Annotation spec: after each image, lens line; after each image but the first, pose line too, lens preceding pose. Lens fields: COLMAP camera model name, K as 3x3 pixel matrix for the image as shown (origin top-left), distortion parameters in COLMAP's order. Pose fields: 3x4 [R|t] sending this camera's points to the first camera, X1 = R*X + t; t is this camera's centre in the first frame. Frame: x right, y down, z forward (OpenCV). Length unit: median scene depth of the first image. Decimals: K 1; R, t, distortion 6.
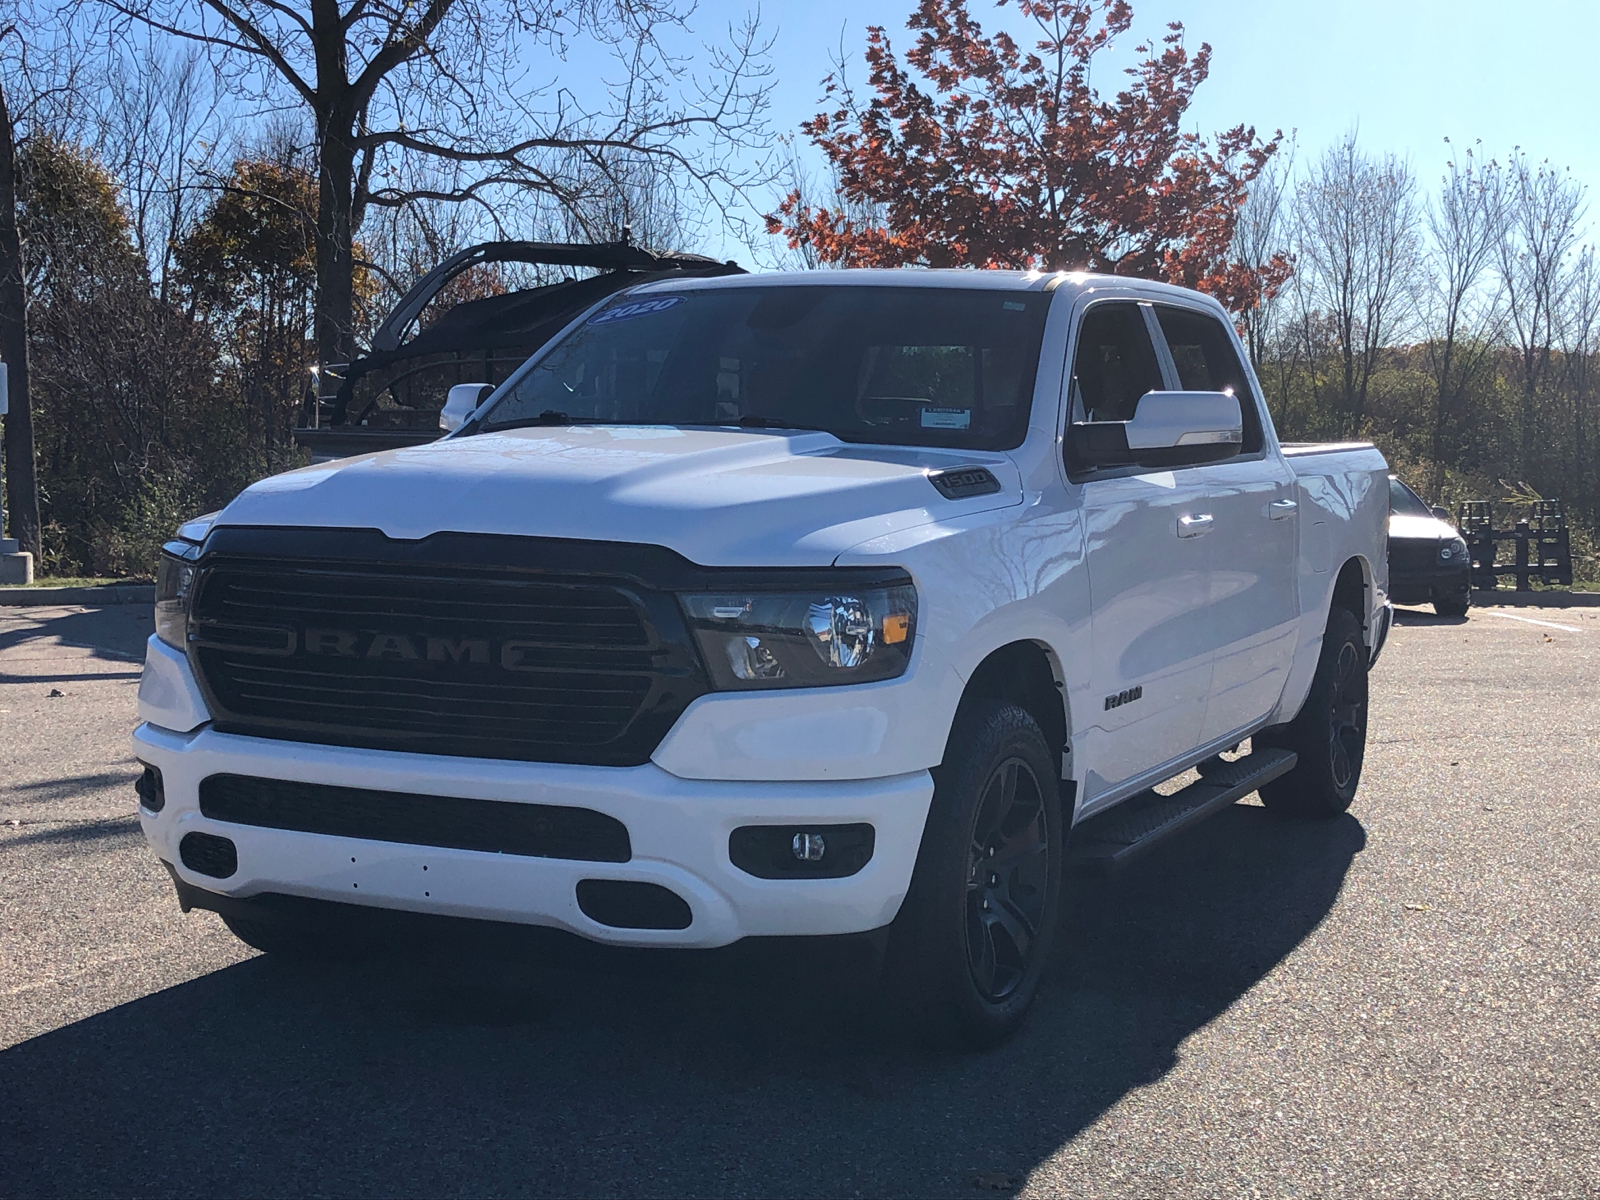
lens RADIAL K [[2353.0, 0, 800.0], [0, 2353.0, 600.0], [0, 0, 1]] dist [0.057474, -0.058123]
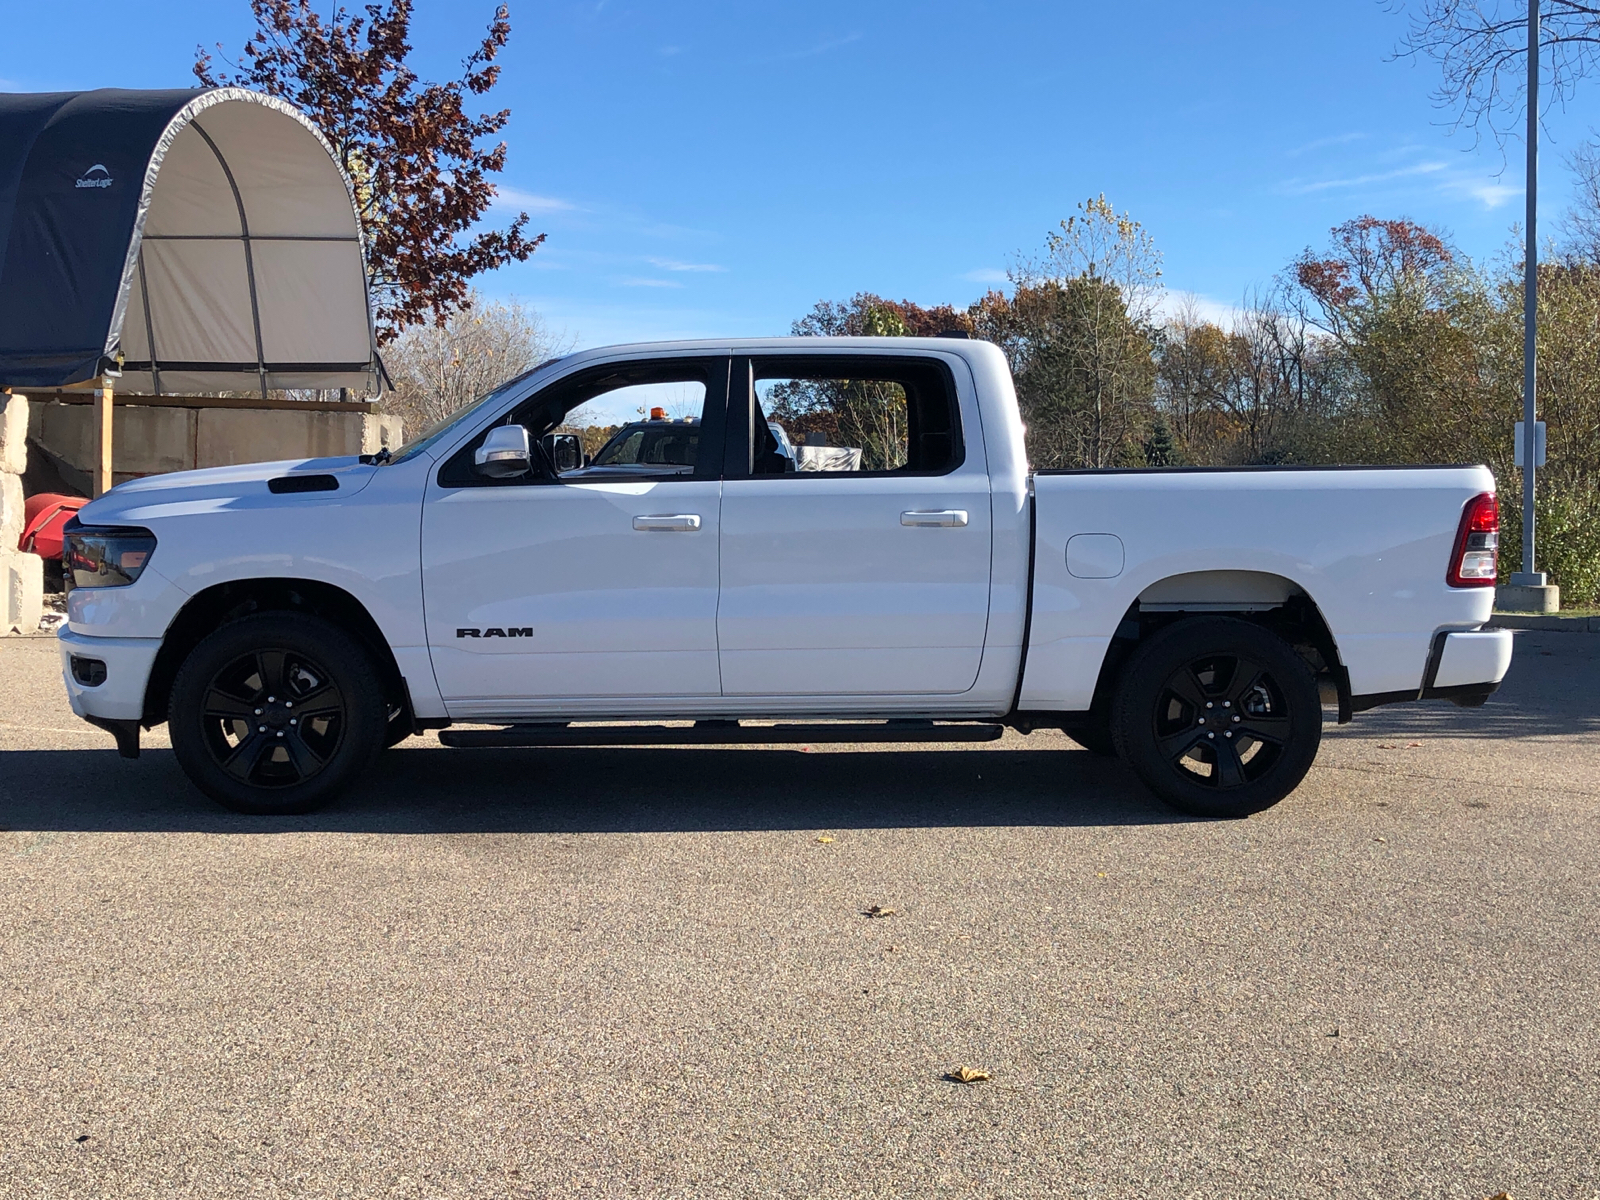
lens RADIAL K [[2097.8, 0, 800.0], [0, 2097.8, 600.0], [0, 0, 1]] dist [0.158056, -0.535456]
pose [[0.462707, 0.043591, -0.885439, 1.575700], [-0.058748, 0.998103, 0.018438, -0.016017], [0.884562, 0.043487, 0.464390, 0.621426]]
